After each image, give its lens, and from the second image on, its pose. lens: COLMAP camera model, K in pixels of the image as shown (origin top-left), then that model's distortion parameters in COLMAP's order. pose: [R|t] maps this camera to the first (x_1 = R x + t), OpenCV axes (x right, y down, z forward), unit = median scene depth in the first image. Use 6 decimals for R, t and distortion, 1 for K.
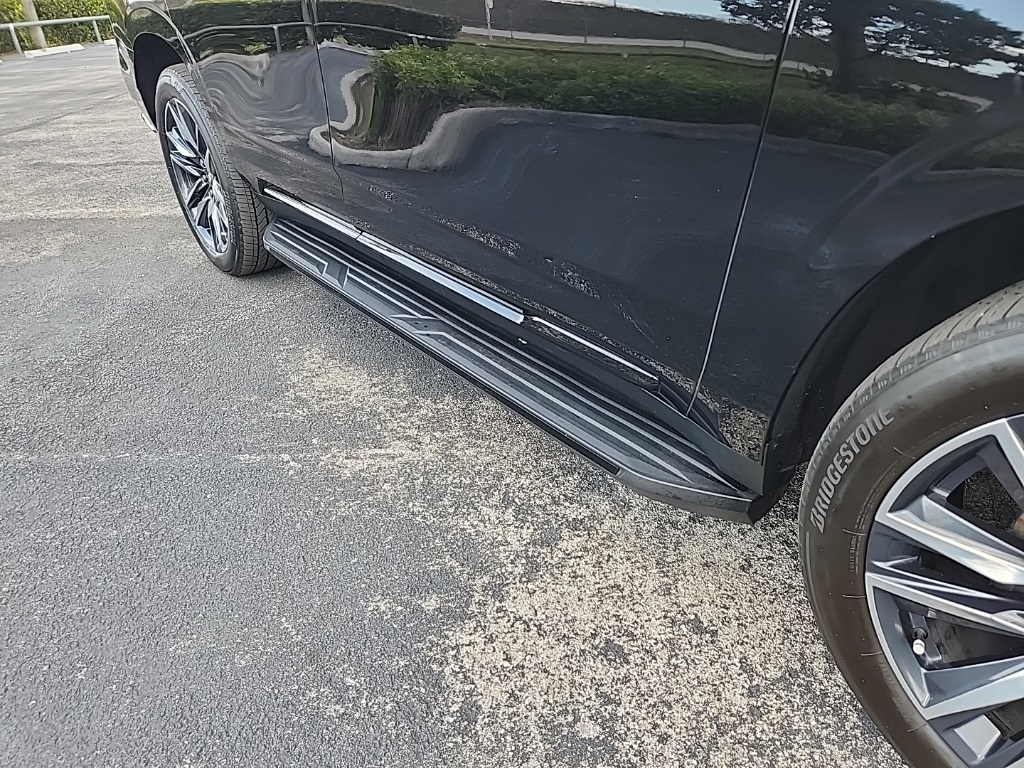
lens RADIAL K [[671.3, 0, 512.0], [0, 671.3, 384.0], [0, 0, 1]] dist [0.073082, -0.058844]
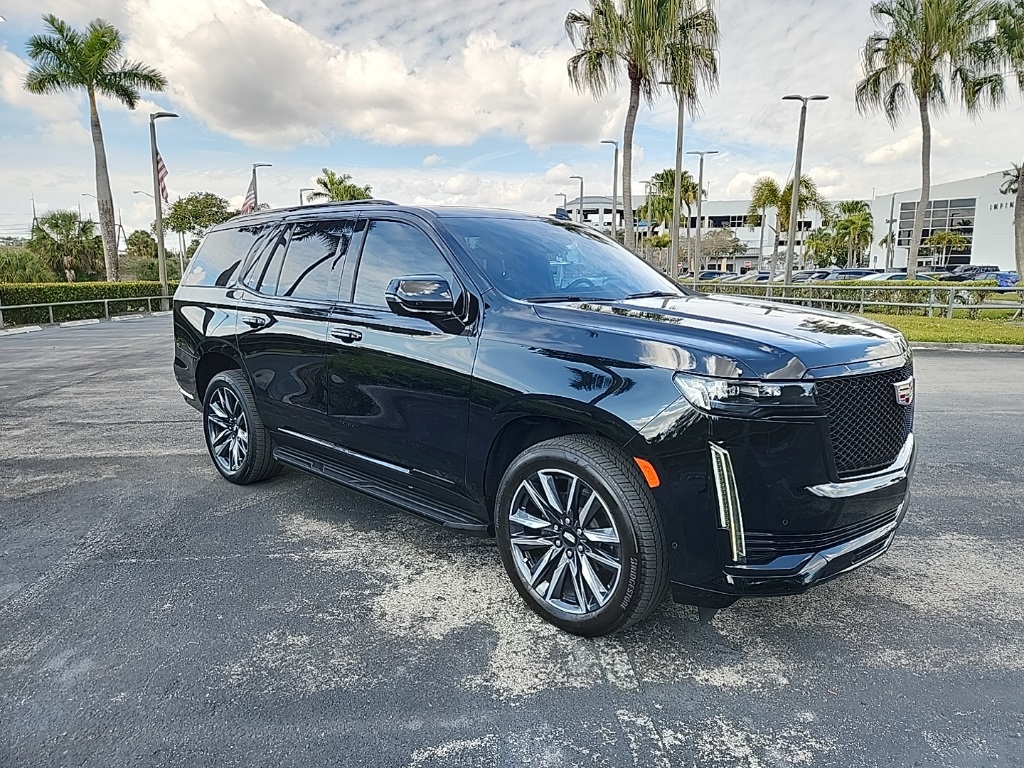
lens RADIAL K [[671.3, 0, 512.0], [0, 671.3, 384.0], [0, 0, 1]] dist [0.073082, -0.058844]
pose [[0.991459, 0.016167, 0.129415, 0.030659], [0.032831, 0.929394, -0.367626, 0.247844], [-0.126221, 0.368735, 0.920925, -0.712615]]
